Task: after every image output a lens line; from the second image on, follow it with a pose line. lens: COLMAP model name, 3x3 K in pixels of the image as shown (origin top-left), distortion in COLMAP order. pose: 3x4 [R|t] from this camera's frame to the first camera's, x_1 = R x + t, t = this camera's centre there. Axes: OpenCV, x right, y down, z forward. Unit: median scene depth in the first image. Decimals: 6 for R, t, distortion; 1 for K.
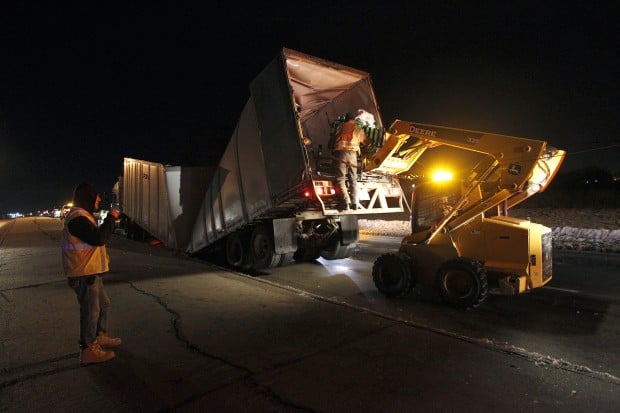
lens RADIAL K [[358.7, 0, 310.0], [0, 358.7, 206.5], [0, 0, 1]] dist [-0.087949, 0.044769]
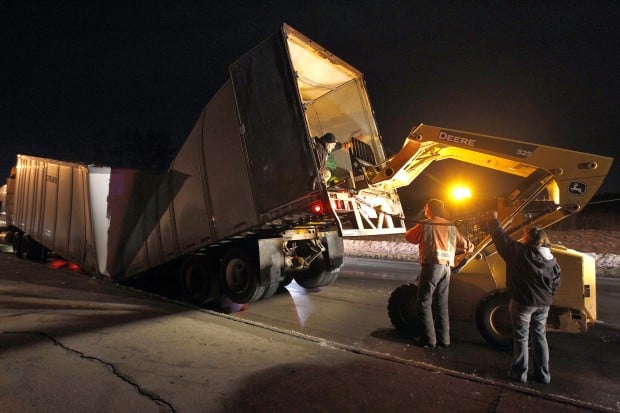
lens RADIAL K [[358.7, 0, 310.0], [0, 358.7, 206.5], [0, 0, 1]] dist [-0.087949, 0.044769]
pose [[0.969318, 0.034634, 0.243359, -0.181821], [-0.023532, 0.998552, -0.048382, -0.001338], [-0.244682, 0.041171, 0.968729, 0.220480]]
